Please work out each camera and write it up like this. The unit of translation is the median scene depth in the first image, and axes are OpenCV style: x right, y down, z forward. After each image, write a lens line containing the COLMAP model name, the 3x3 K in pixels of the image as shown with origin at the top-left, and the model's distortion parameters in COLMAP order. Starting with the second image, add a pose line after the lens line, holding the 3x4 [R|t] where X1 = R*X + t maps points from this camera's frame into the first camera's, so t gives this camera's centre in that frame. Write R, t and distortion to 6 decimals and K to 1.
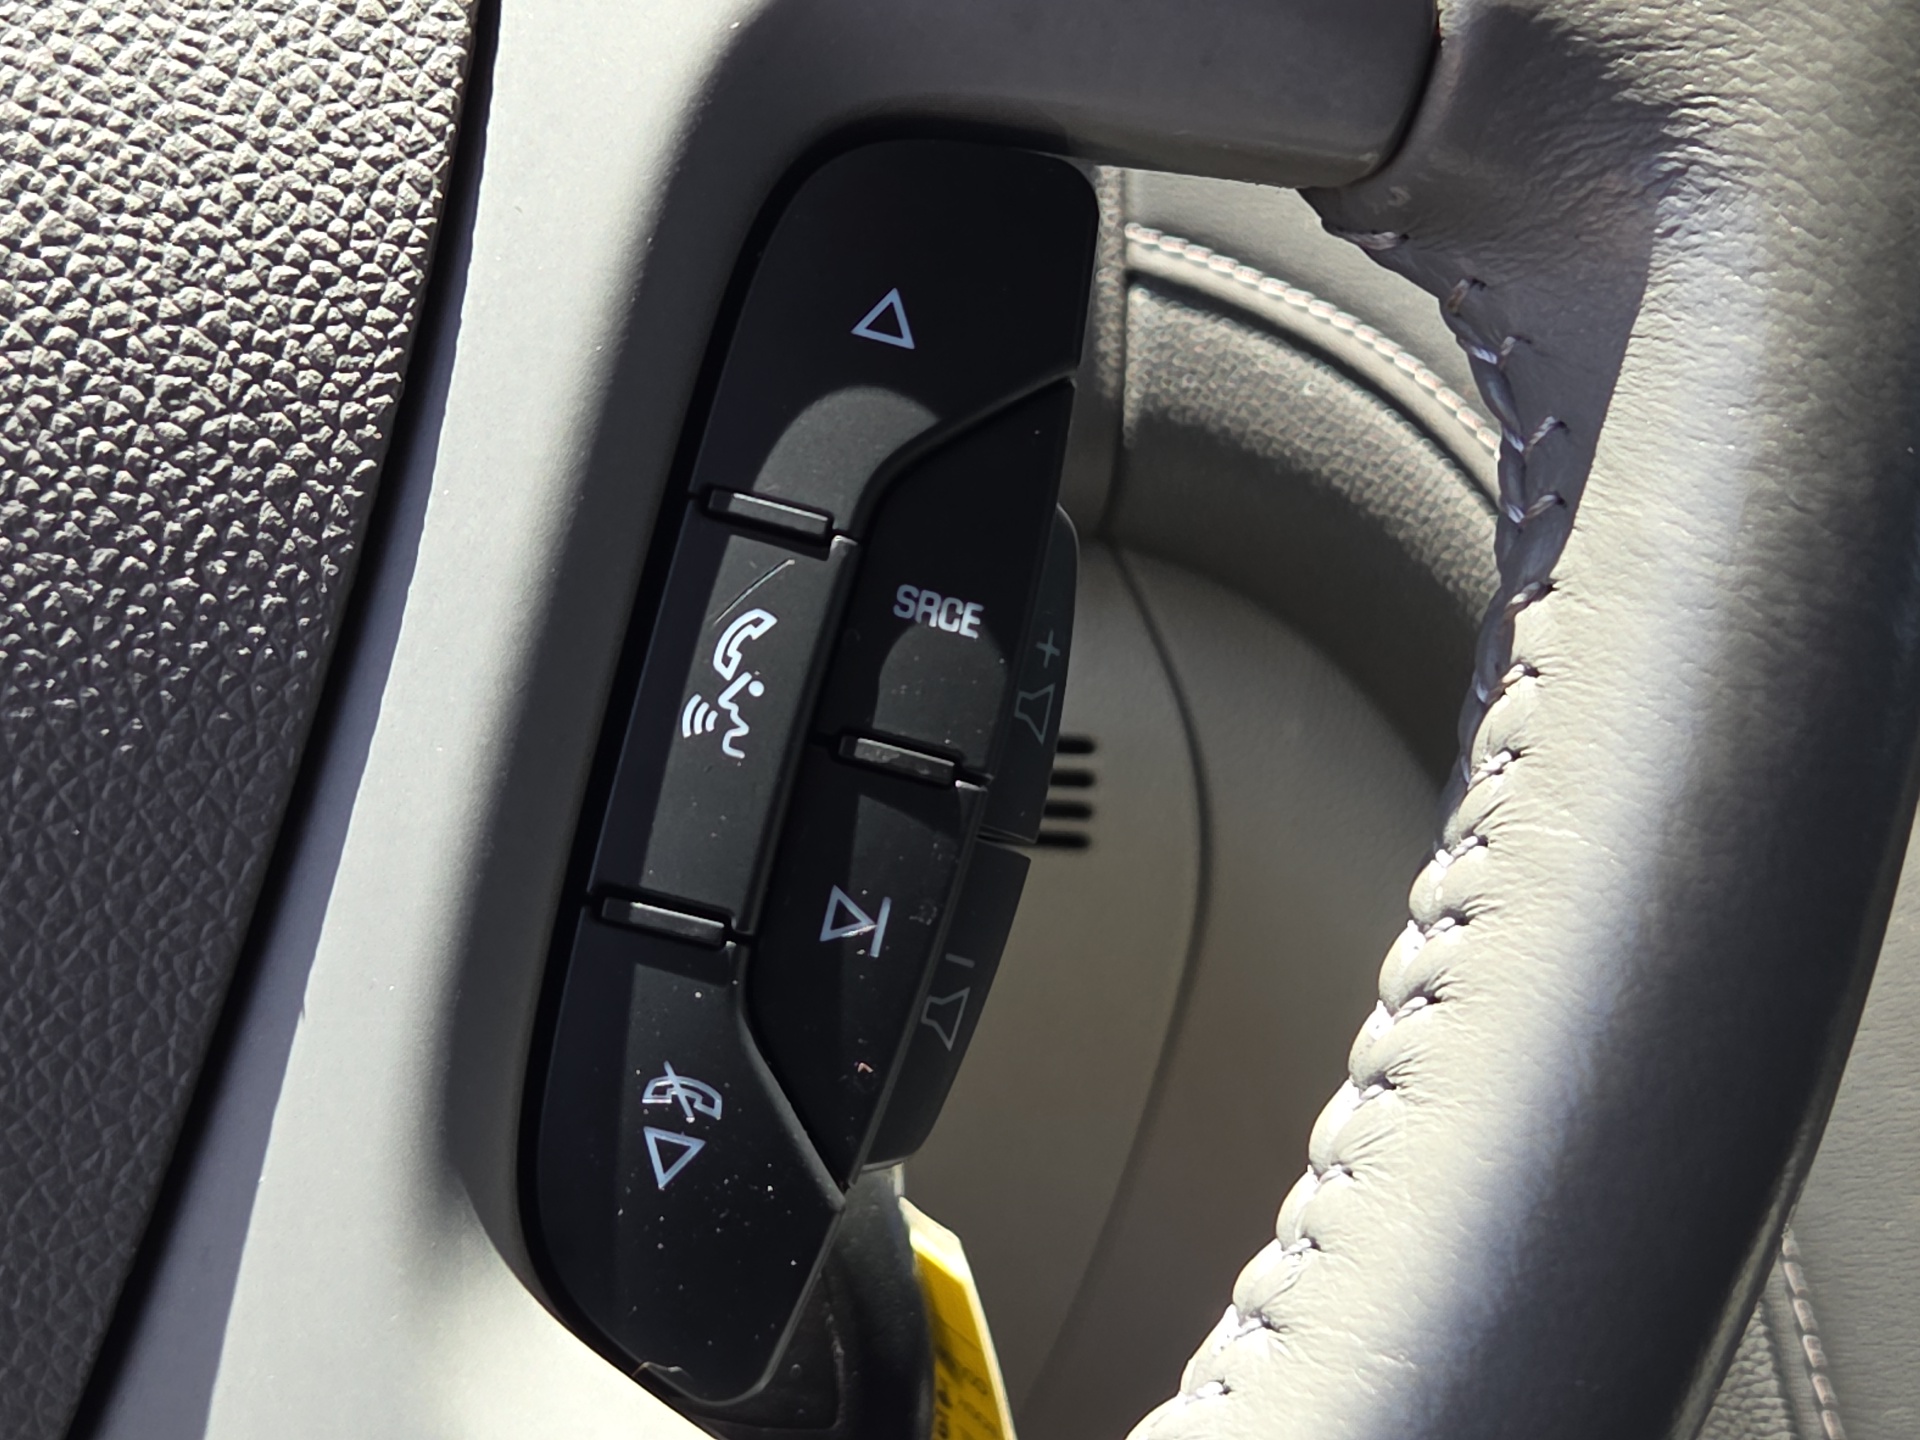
lens RADIAL K [[3503.5, 0, 968.6], [0, 3503.5, 656.9], [0, 0, 1]] dist [0.006206, 0.000000]
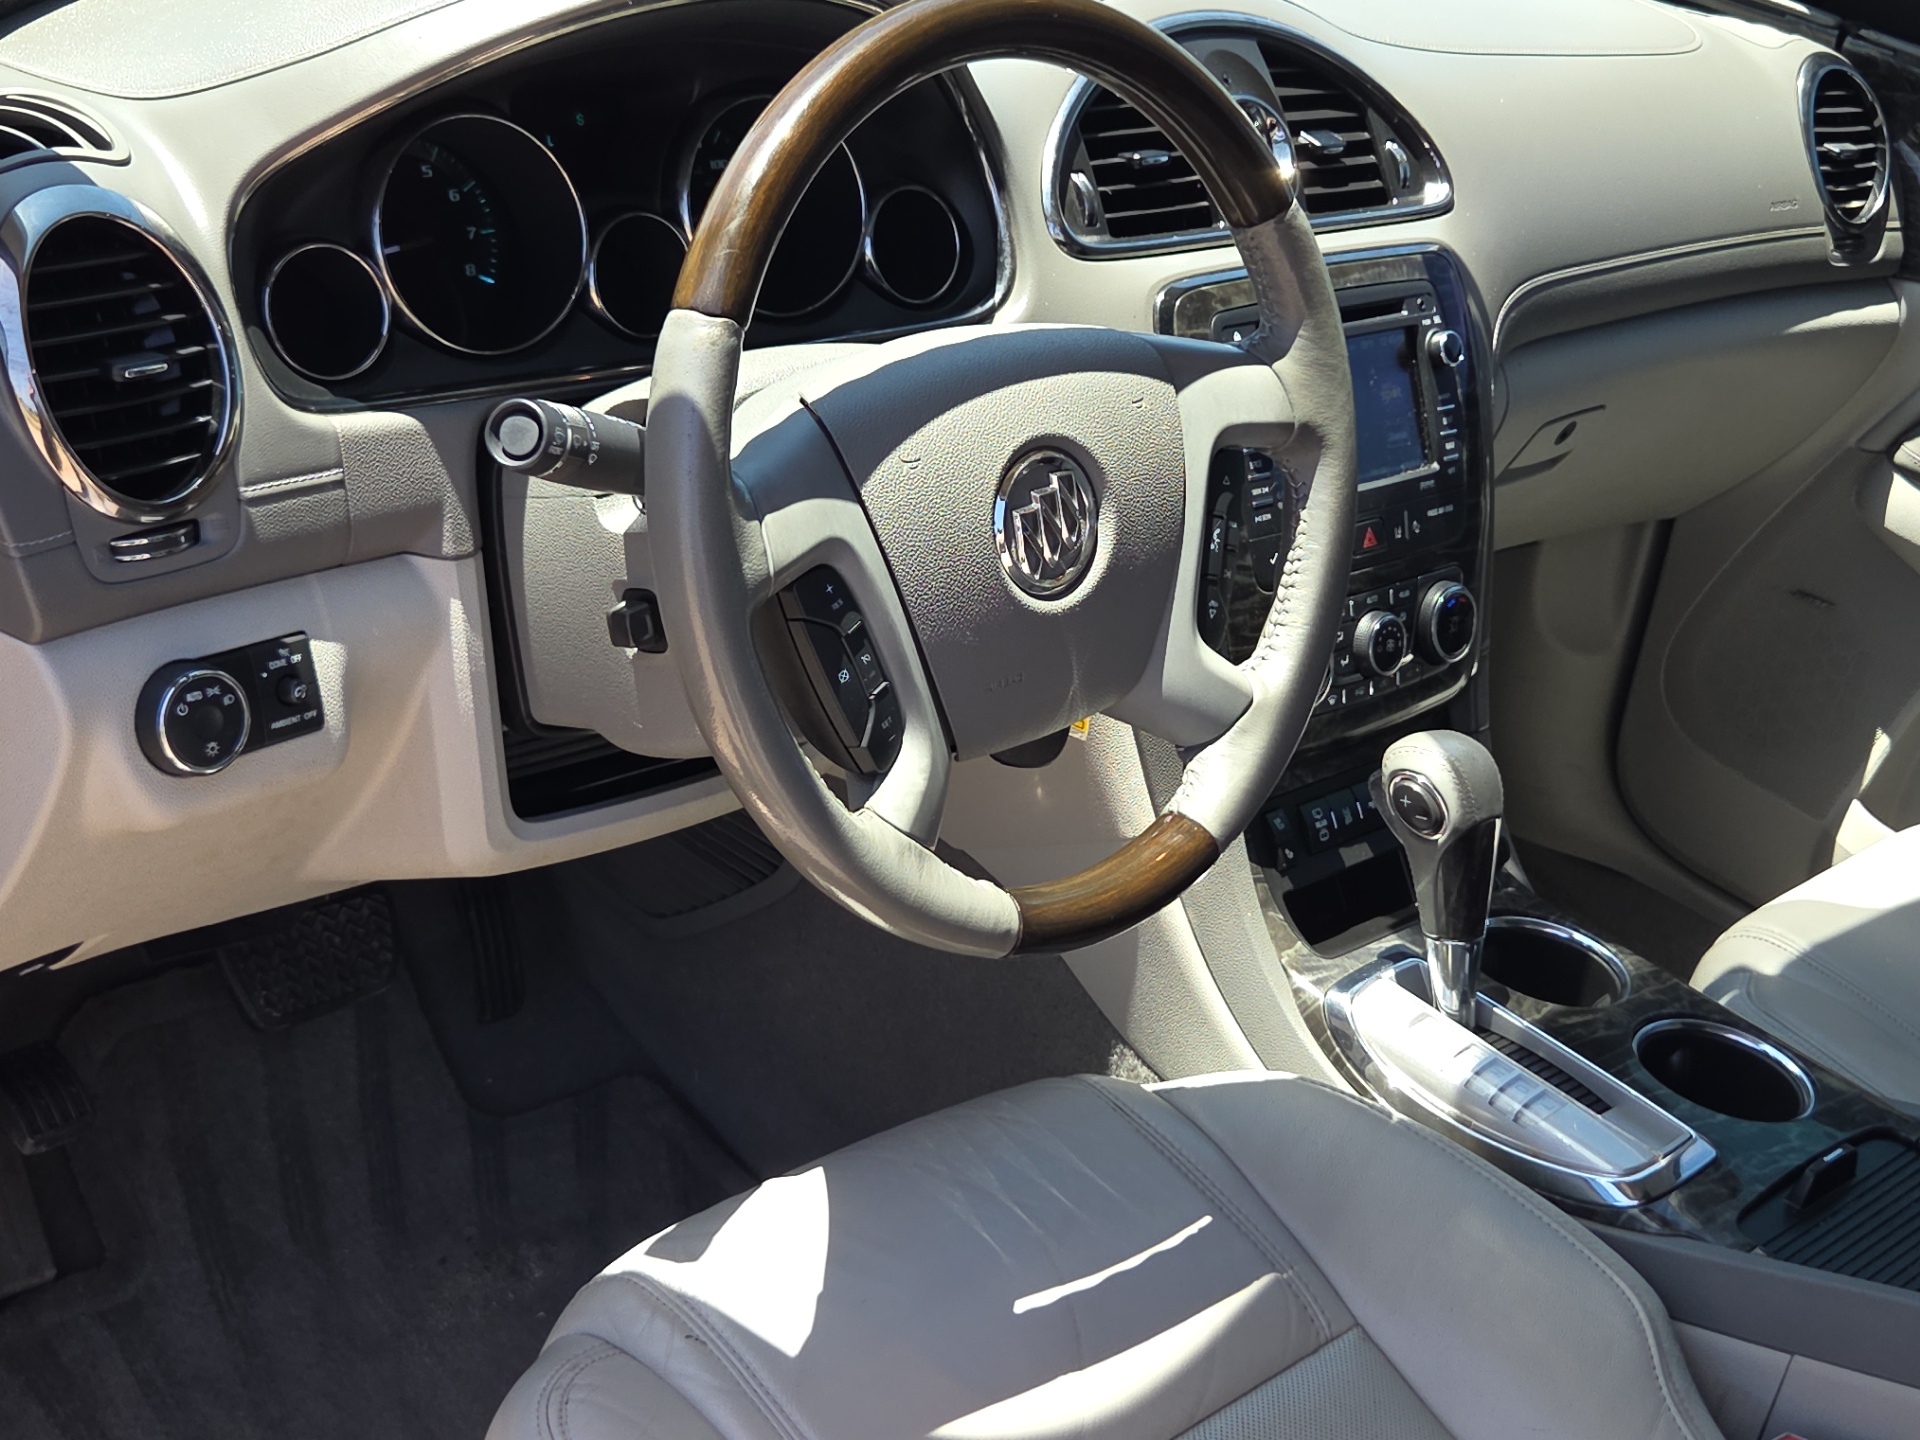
lens RADIAL K [[2672.0, 0, 966.2], [0, 2672.0, 709.8], [0, 0, 1]] dist [0.007115, 0.000000]
pose [[0.841035, -0.164009, 0.515521, -3.064848], [0.062147, 0.975919, 0.209093, -0.751415], [-0.537400, -0.143816, 0.830974, -2.917963]]
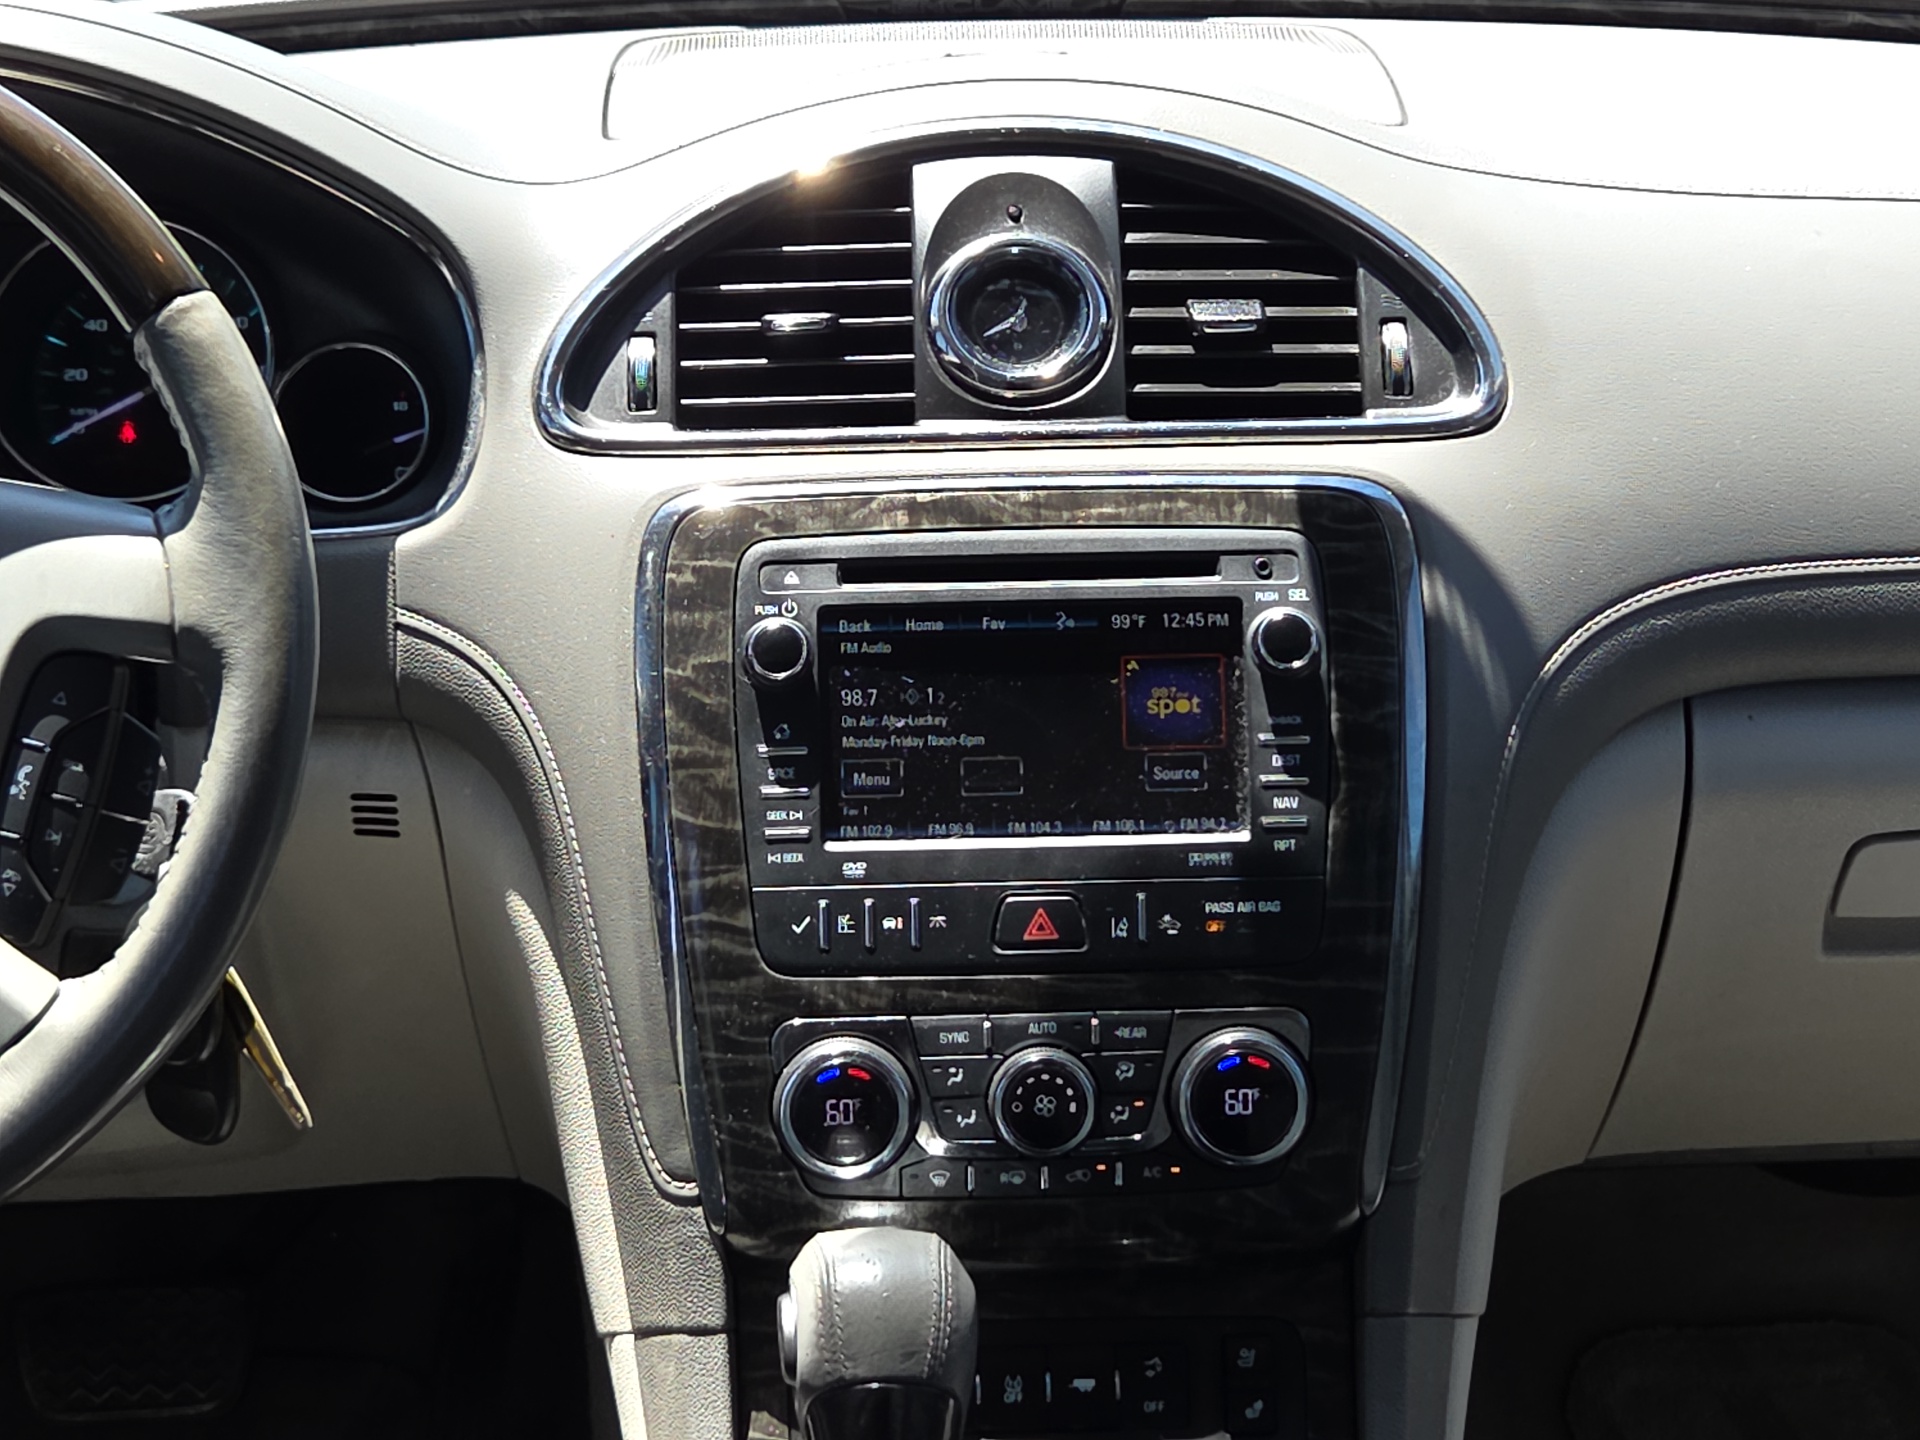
lens RADIAL K [[3606.5, 0, 967.1], [0, 3606.5, 672.3], [0, 0, 1]] dist [0.017608, 0.000000]
pose [[0.982671, -0.010436, -0.185067, 1.954136], [0.008119, 0.999879, -0.013274, -0.061112], [0.185183, 0.011541, 0.982636, -3.268967]]
